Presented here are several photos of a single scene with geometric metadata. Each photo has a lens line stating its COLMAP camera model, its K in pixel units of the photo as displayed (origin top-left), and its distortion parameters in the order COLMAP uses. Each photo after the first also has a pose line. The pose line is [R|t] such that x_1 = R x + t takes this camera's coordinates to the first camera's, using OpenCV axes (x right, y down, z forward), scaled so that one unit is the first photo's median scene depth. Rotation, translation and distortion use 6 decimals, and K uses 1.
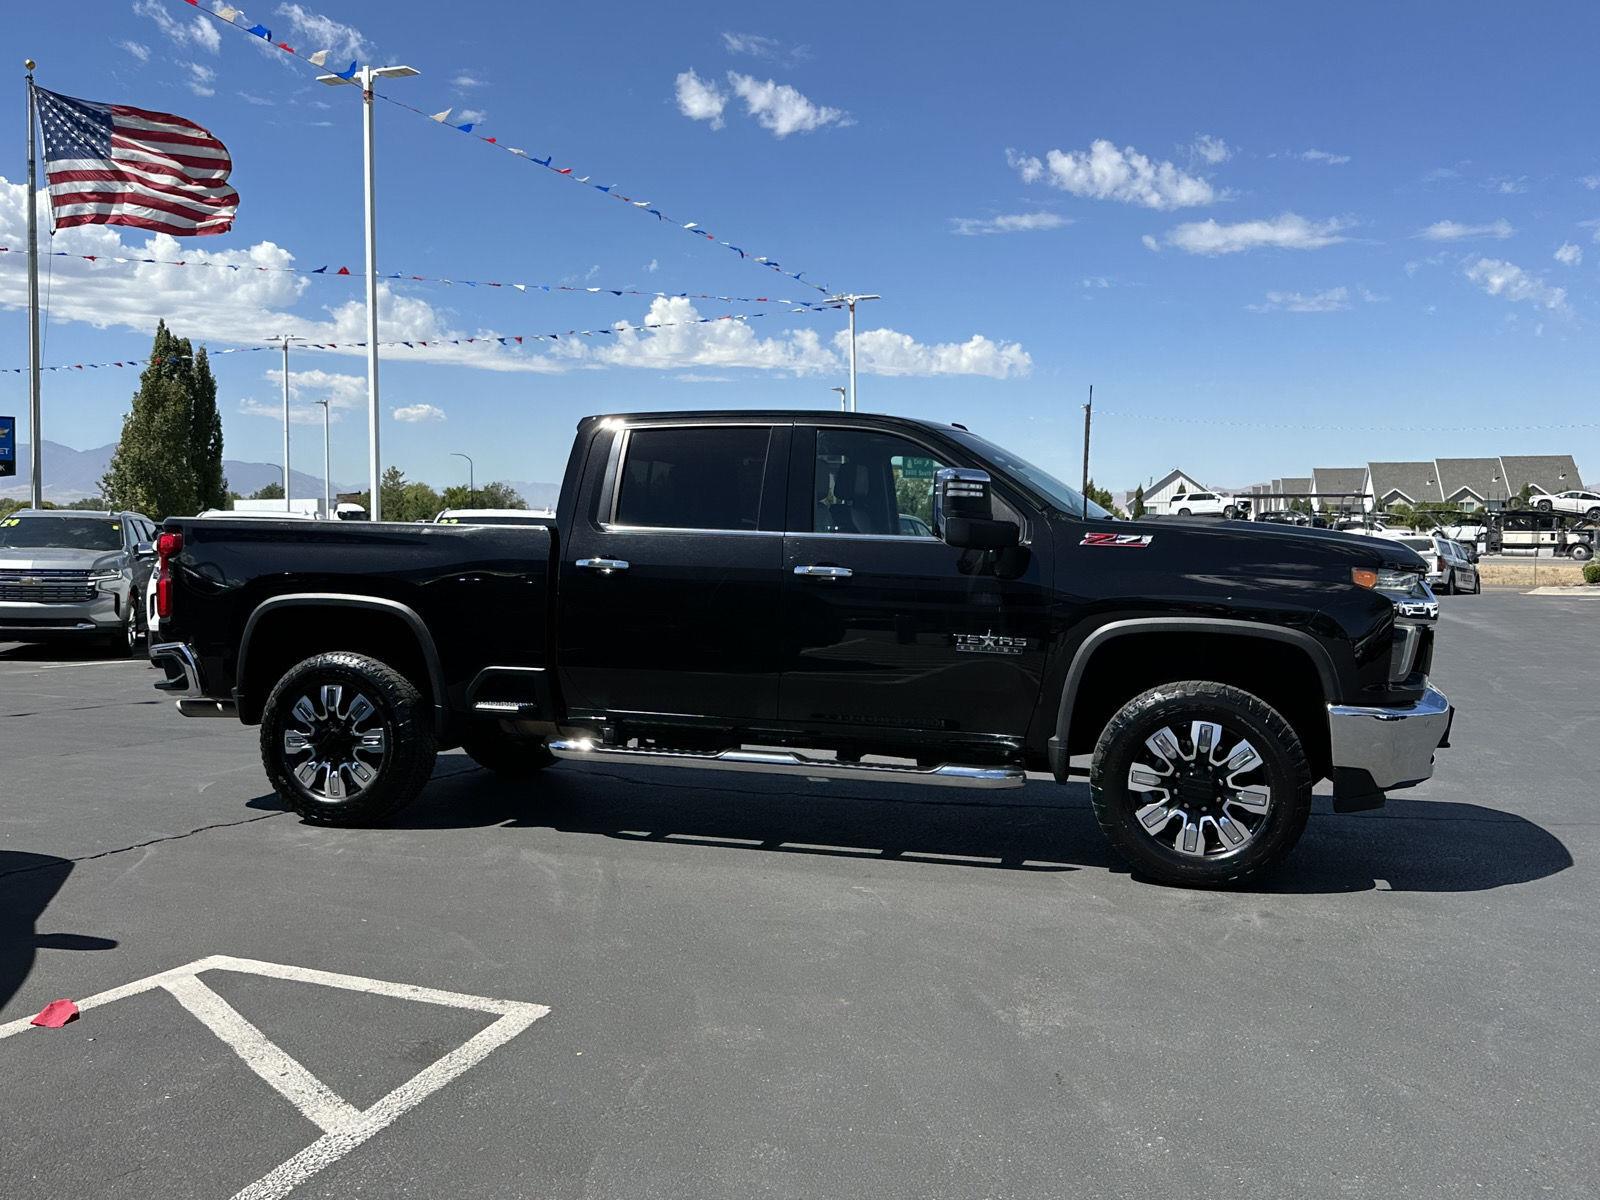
lens RADIAL K [[1407.0, 0, 806.8], [0, 1407.0, 581.2], [0, 0, 1]] dist [0.133478, -0.249022]
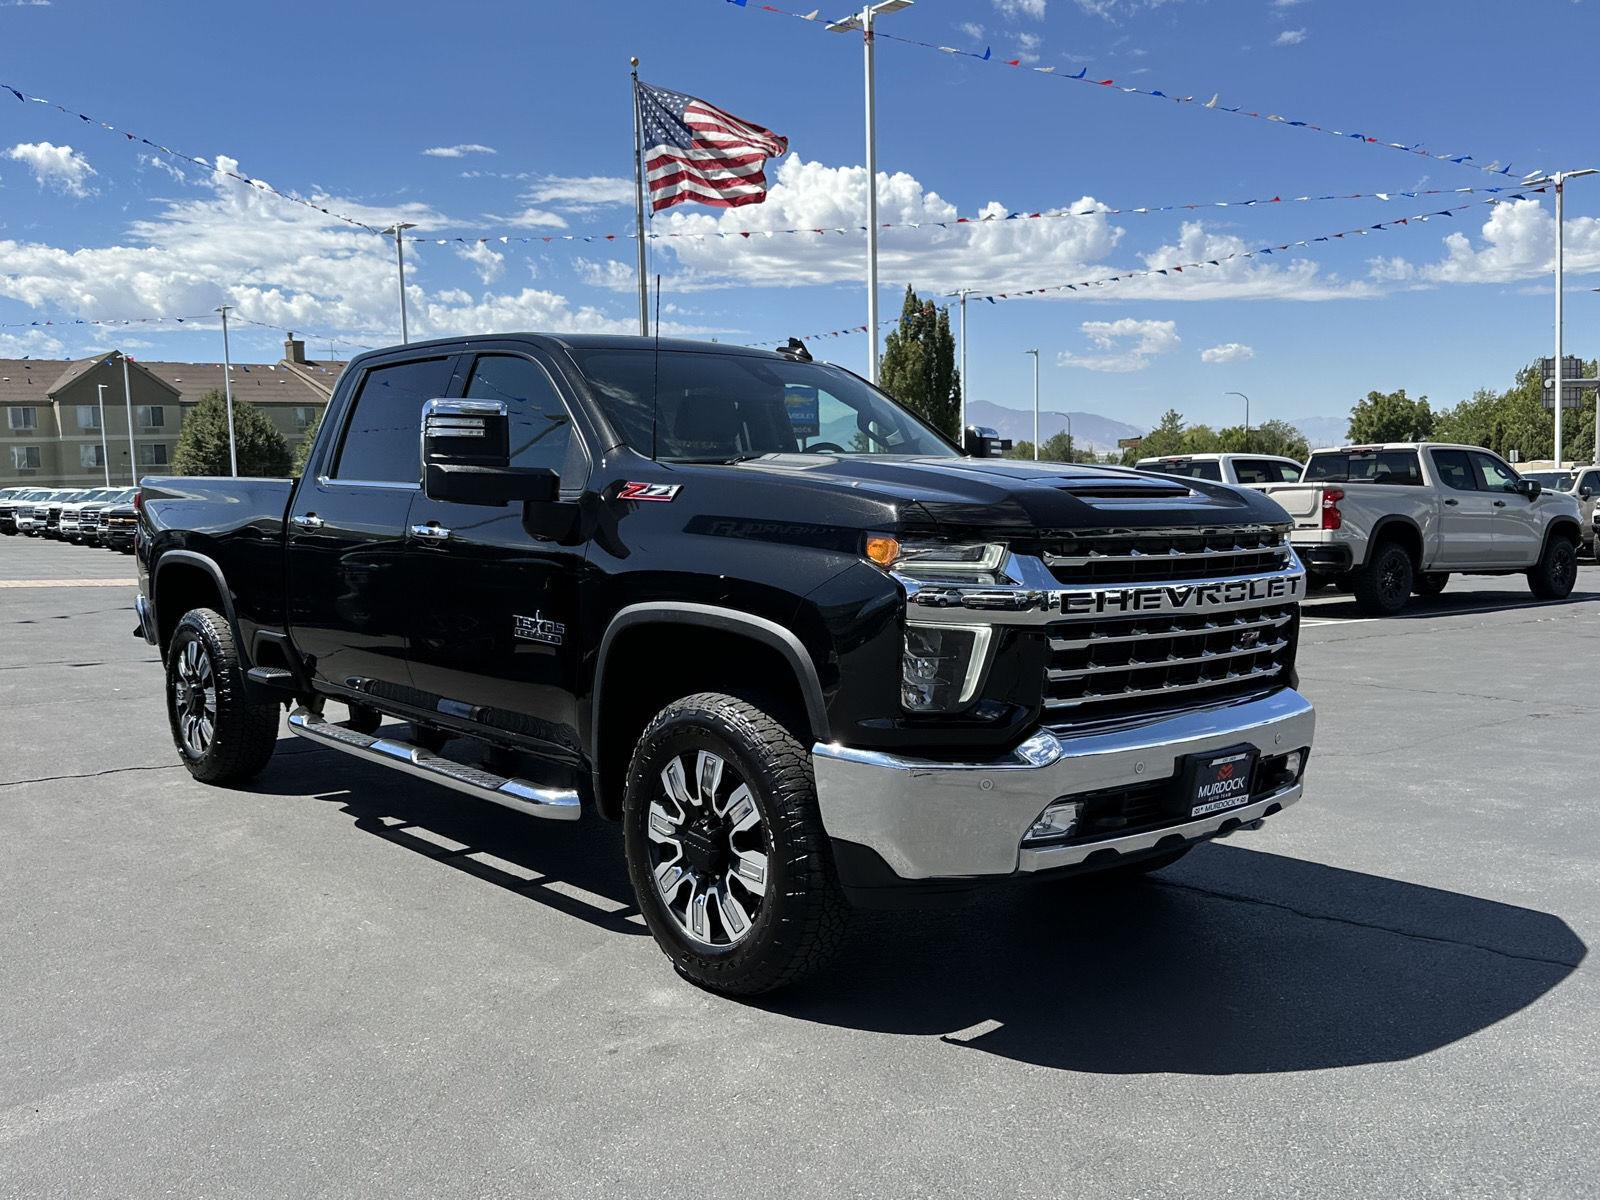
lens RADIAL K [[1407.0, 0, 805.4], [0, 1407.0, 600.2], [0, 0, 1]] dist [0.133478, -0.249022]
pose [[0.851052, 0.027156, -0.524378, 0.595466], [0.000905, 0.998584, 0.053182, -0.010685], [0.525080, -0.045735, 0.849823, 0.387981]]
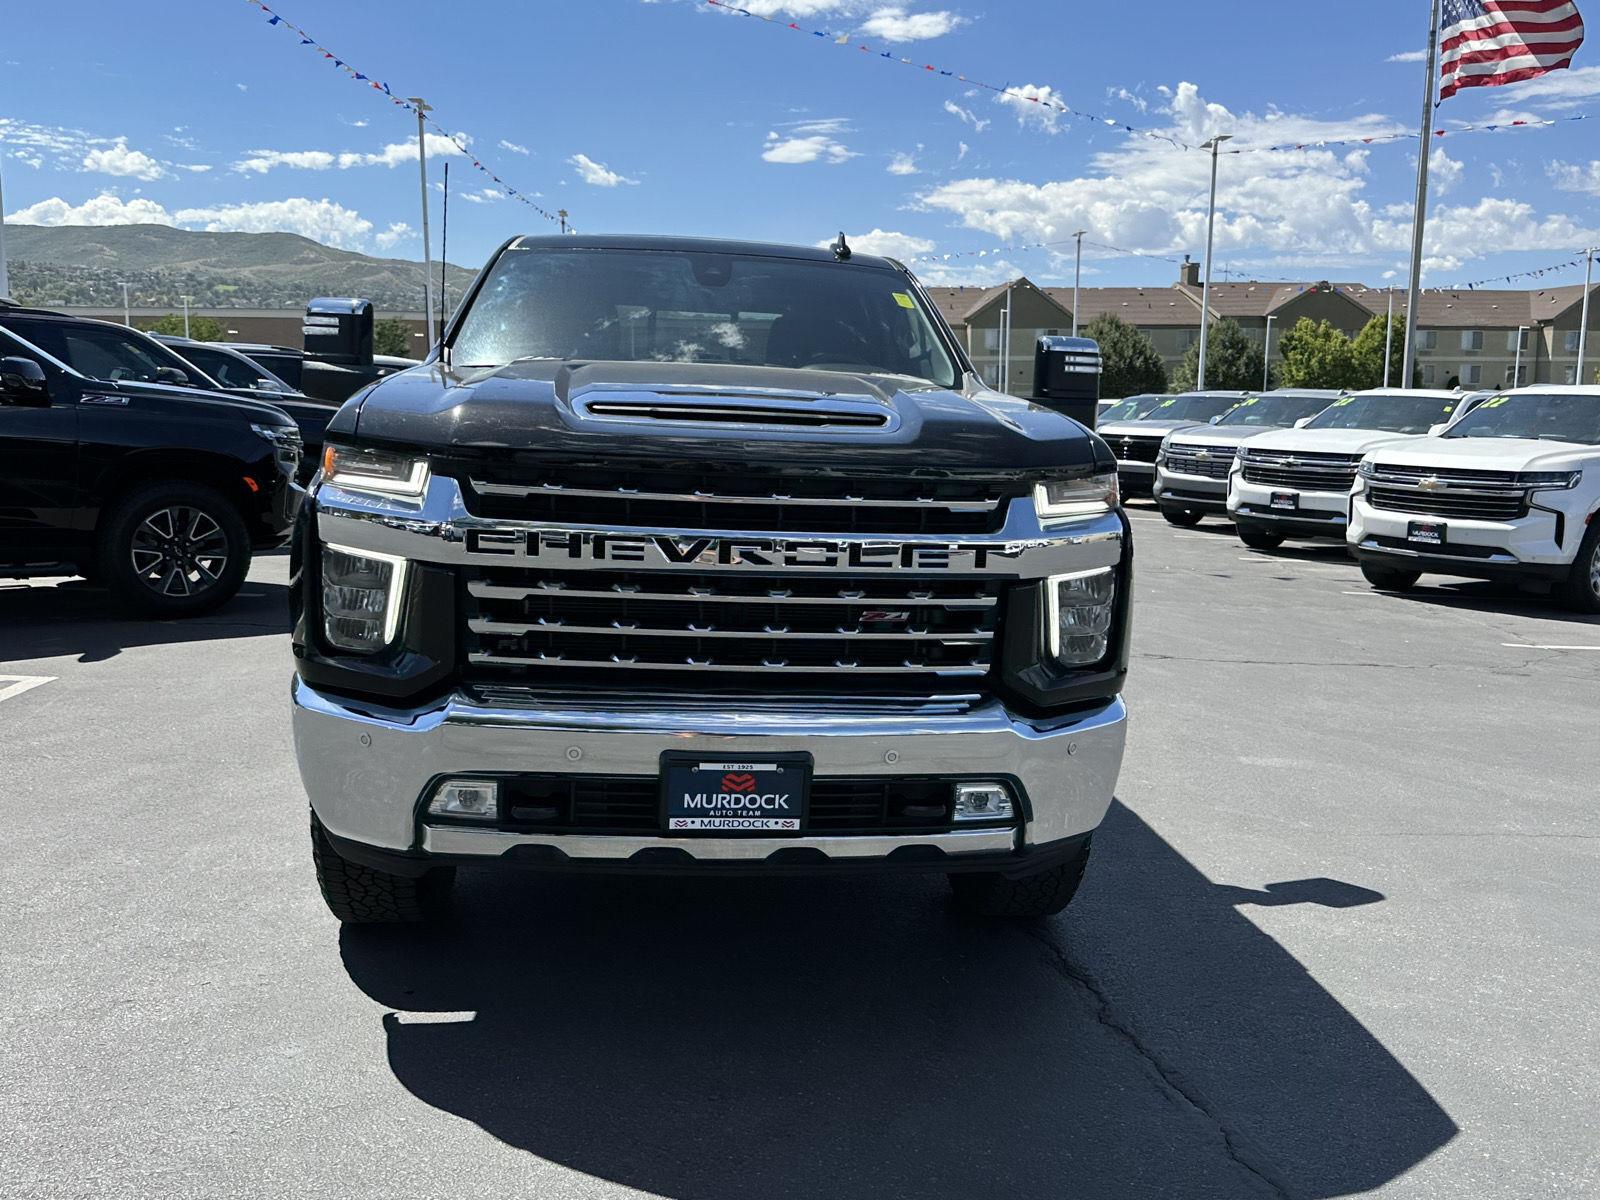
lens RADIAL K [[1407.0, 0, 810.6], [0, 1407.0, 599.4], [0, 0, 1]] dist [0.133478, -0.249022]
pose [[0.391980, 0.132772, -0.910343, 0.846188], [-0.053234, 0.991146, 0.121635, -0.022045], [0.918432, 0.000783, 0.395577, 0.817745]]
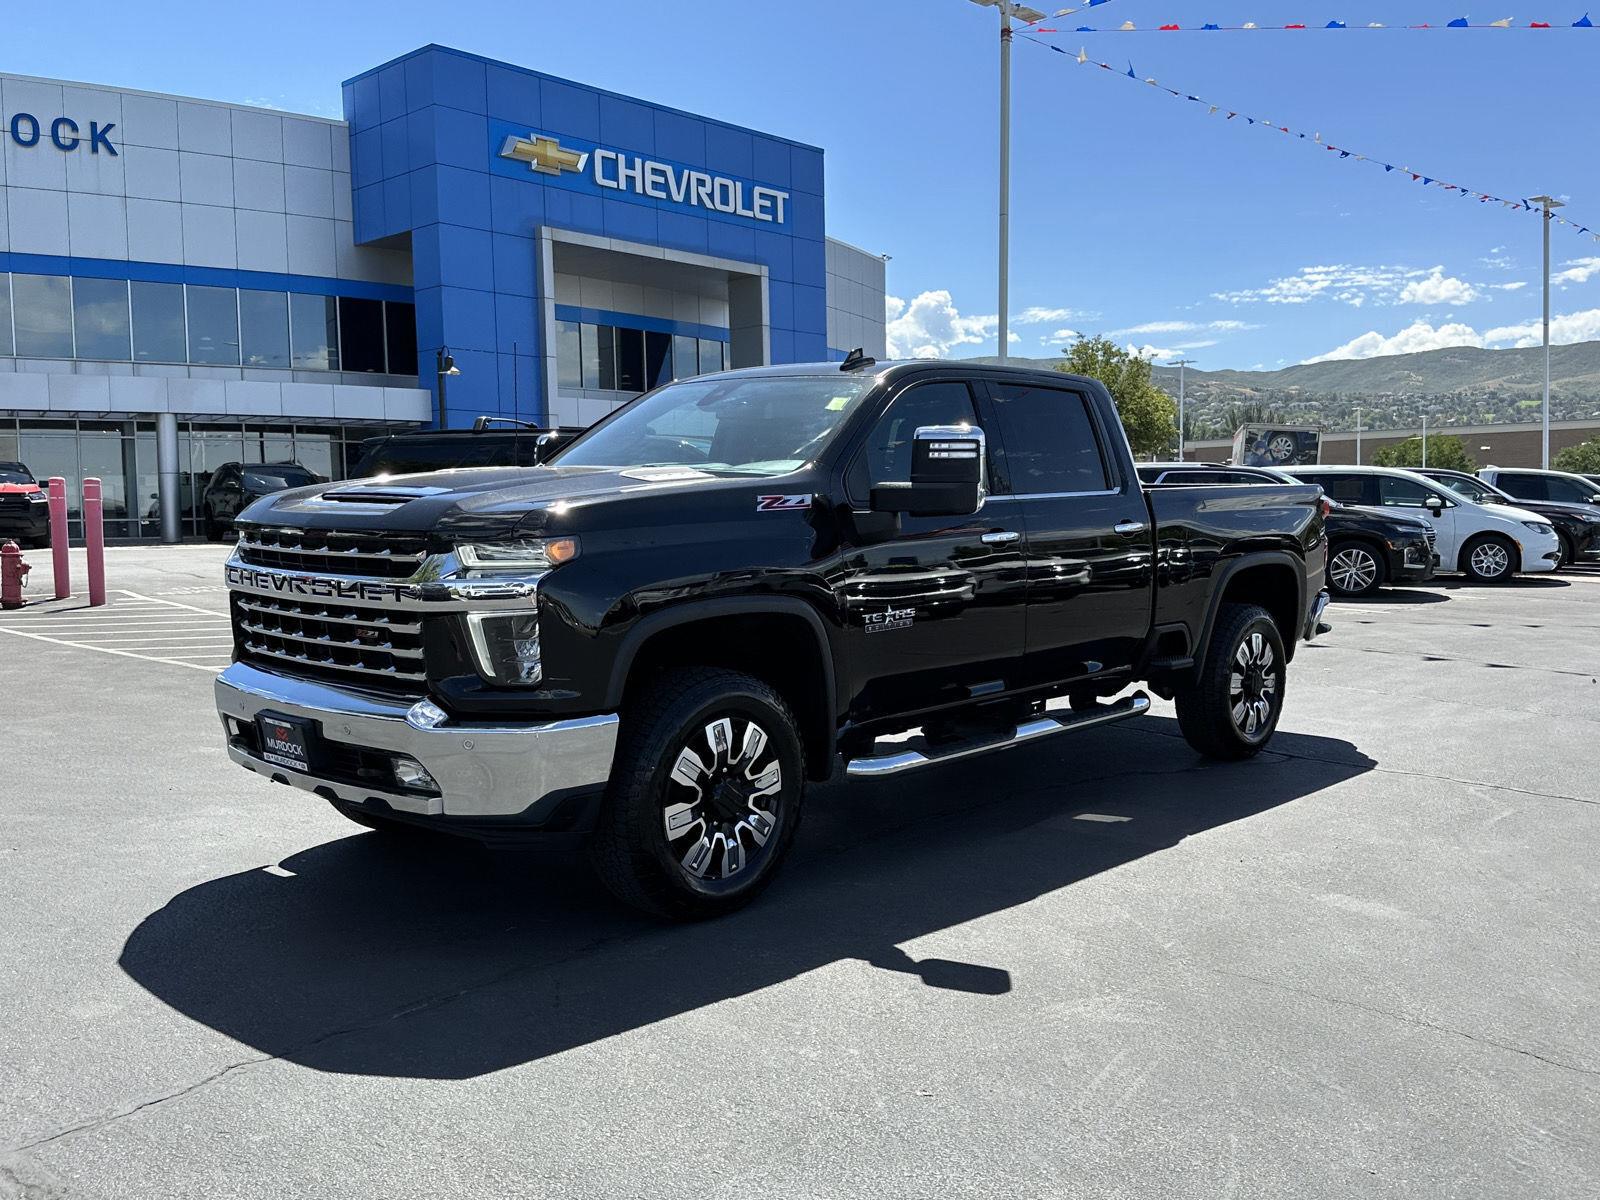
lens RADIAL K [[1407.0, 0, 811.8], [0, 1407.0, 602.2], [0, 0, 1]] dist [0.133478, -0.249022]
pose [[-0.428532, 0.059137, -0.901589, 0.953266], [-0.032018, 0.996235, 0.080563, -0.037771], [0.902959, 0.063391, -0.425026, 1.502054]]
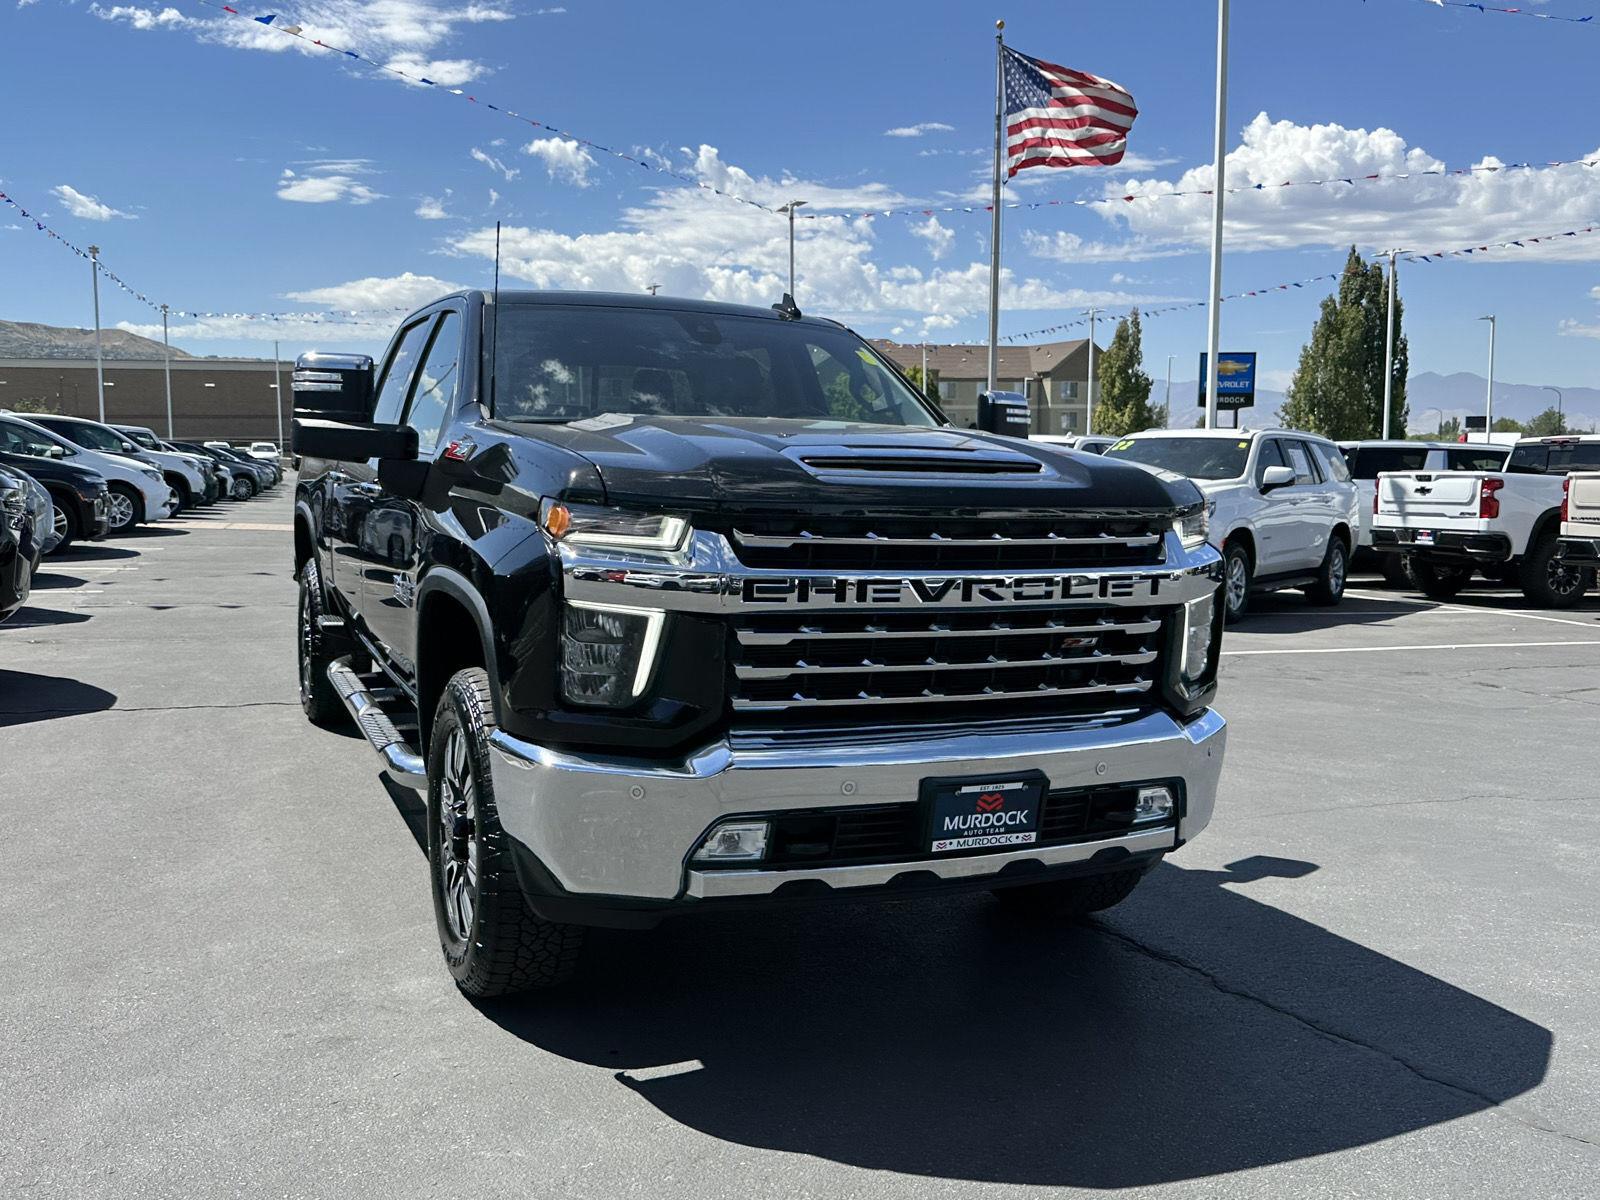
lens RADIAL K [[1407.0, 0, 807.1], [0, 1407.0, 578.1], [0, 0, 1]] dist [0.133478, -0.249022]
pose [[0.655624, 0.067131, -0.752098, 0.756594], [-0.031589, 0.997607, 0.061508, -0.013595], [0.754427, -0.016569, 0.656175, 0.608623]]
